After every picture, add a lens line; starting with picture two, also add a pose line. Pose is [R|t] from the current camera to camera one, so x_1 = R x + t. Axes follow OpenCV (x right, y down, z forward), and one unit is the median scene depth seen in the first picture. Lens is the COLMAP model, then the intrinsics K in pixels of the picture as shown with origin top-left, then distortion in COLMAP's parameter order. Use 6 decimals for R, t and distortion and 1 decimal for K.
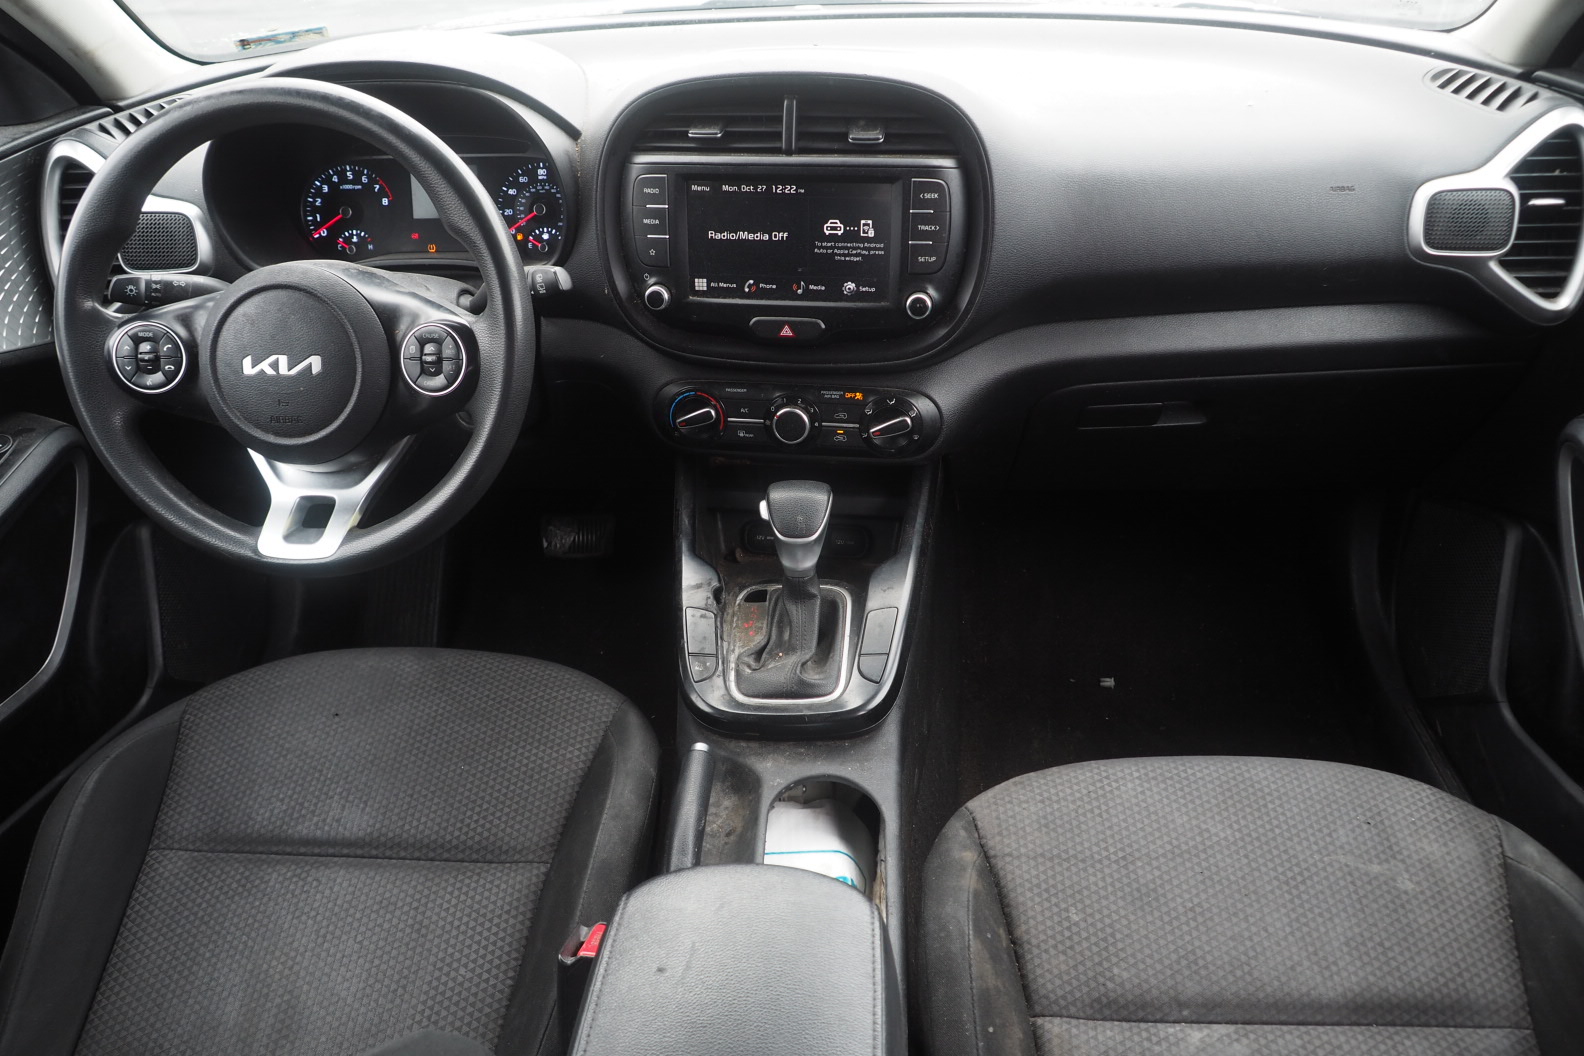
lens RADIAL K [[1112.8, 0, 803.8], [0, 1112.8, 524.4], [0, 0, 1]] dist [-0.035185, -0.007617]
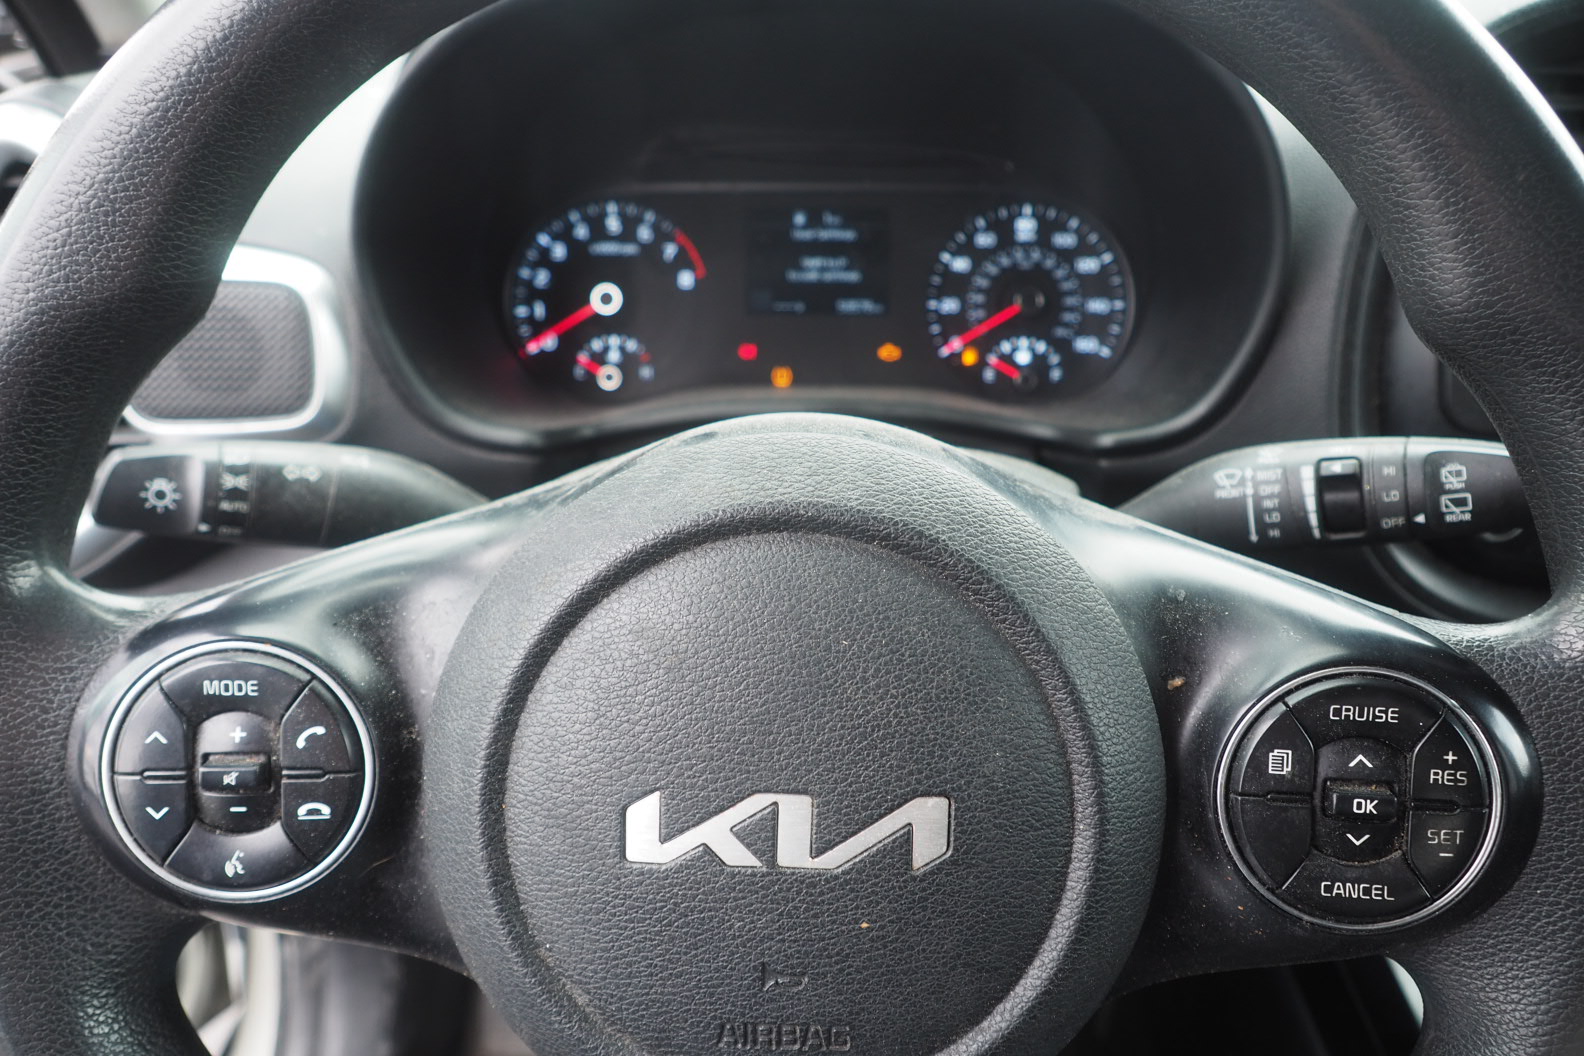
lens RADIAL K [[1112.8, 0, 801.3], [0, 1112.8, 528.9], [0, 0, 1]] dist [-0.035185, -0.007617]
pose [[0.999461, 0.003696, 0.032612, -0.409537], [-0.000205, 0.994323, -0.106408, -0.159433], [-0.032821, 0.106344, 0.993788, 0.632159]]
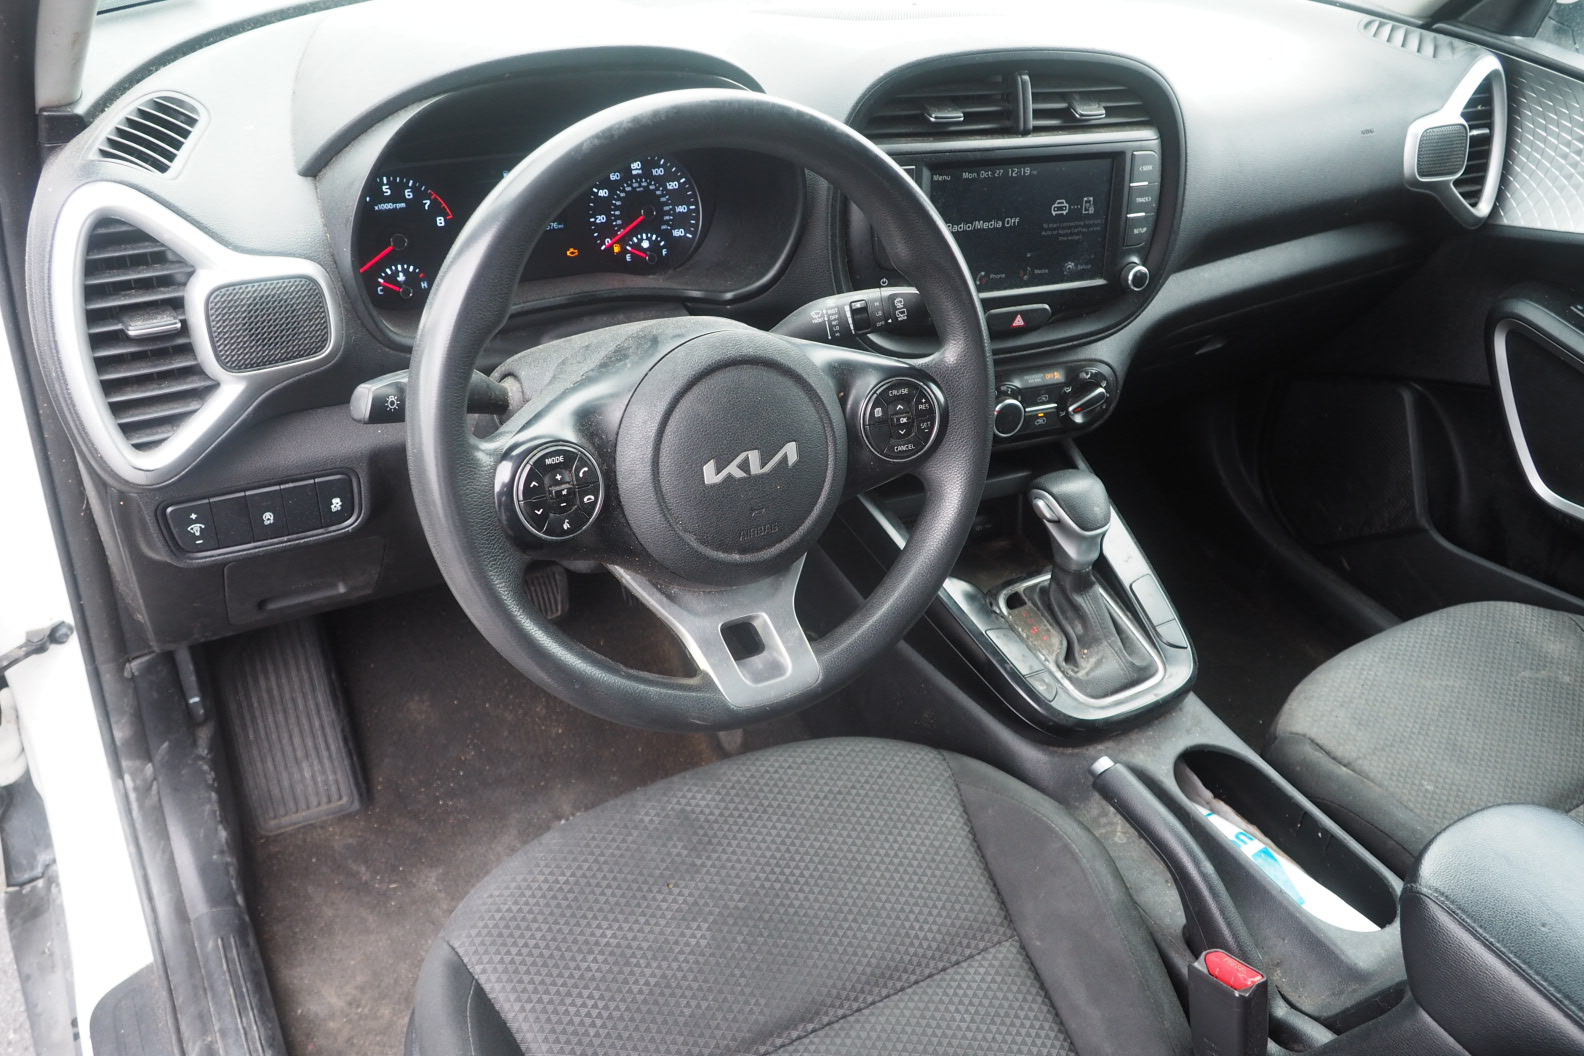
lens RADIAL K [[1229.7, 0, 793.5], [0, 1229.7, 531.1], [0, 0, 1]] dist [-0.041463, 0.000424]
pose [[0.830541, -0.233046, 0.505857, -0.766136], [0.202111, 0.972449, 0.116167, -0.164341], [-0.518992, 0.005758, 0.854760, 0.213336]]
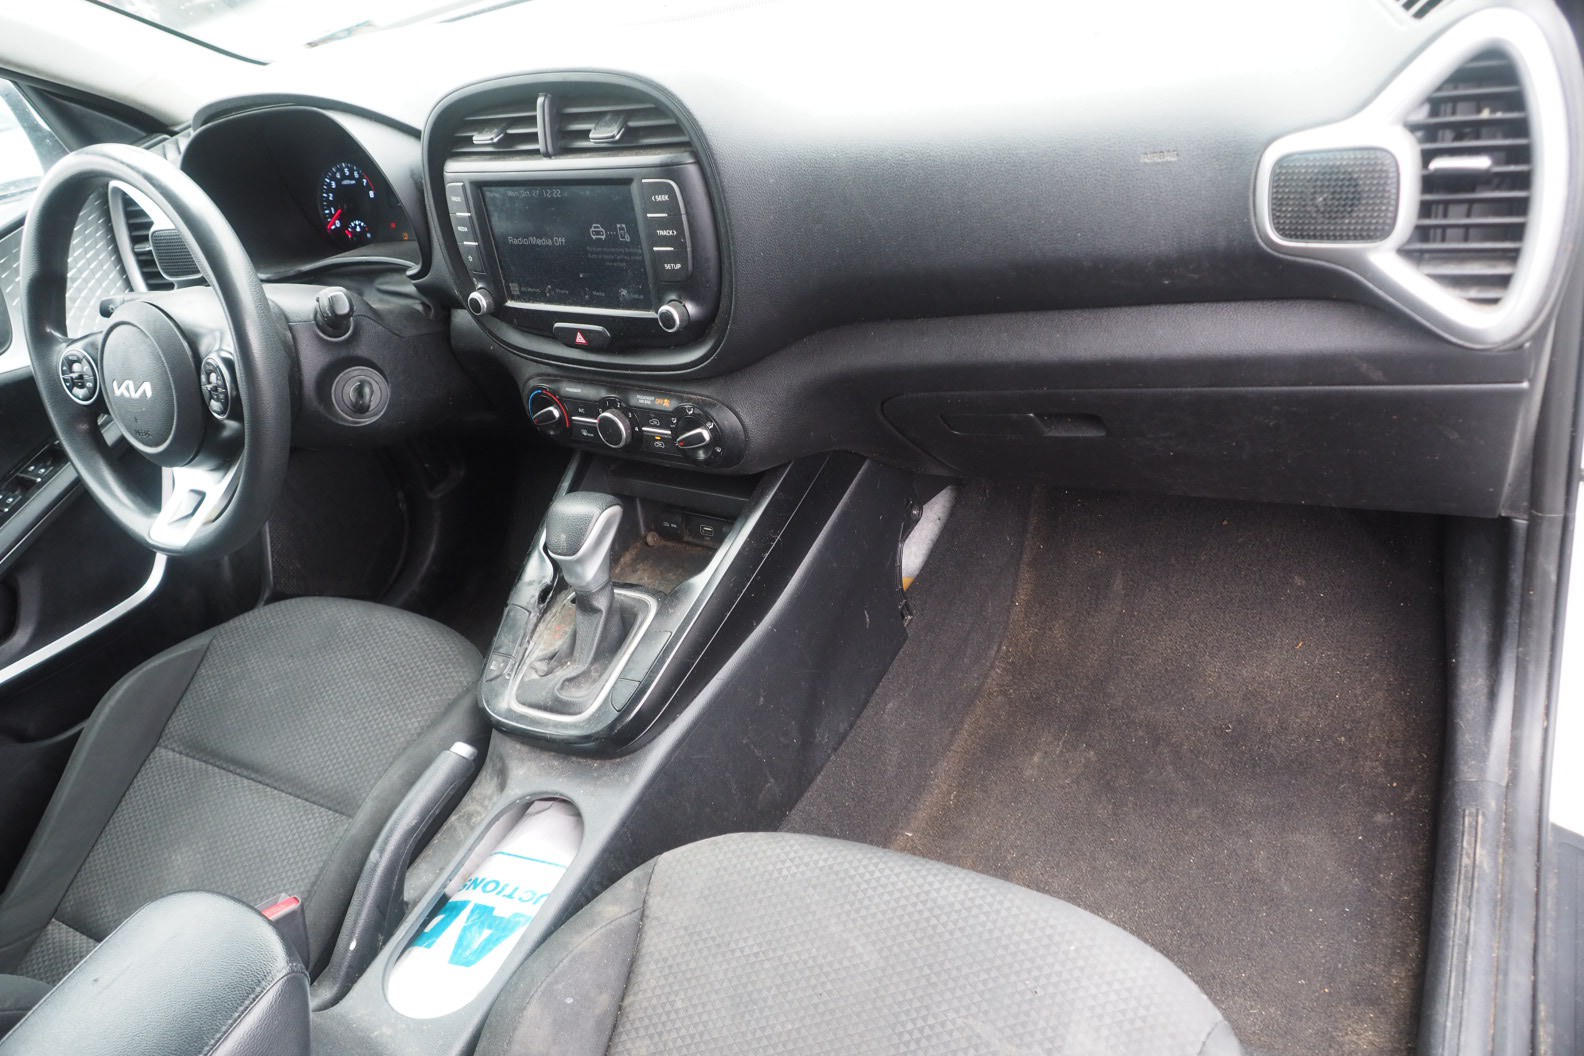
lens RADIAL K [[1112.8, 0, 802.6], [0, 1112.8, 528.0], [0, 0, 1]] dist [-0.035185, -0.007617]
pose [[0.890049, 0.089797, -0.446934, 0.620365], [-0.026391, 0.988913, 0.146134, -0.161334], [0.455101, -0.118271, 0.882550, 0.222751]]
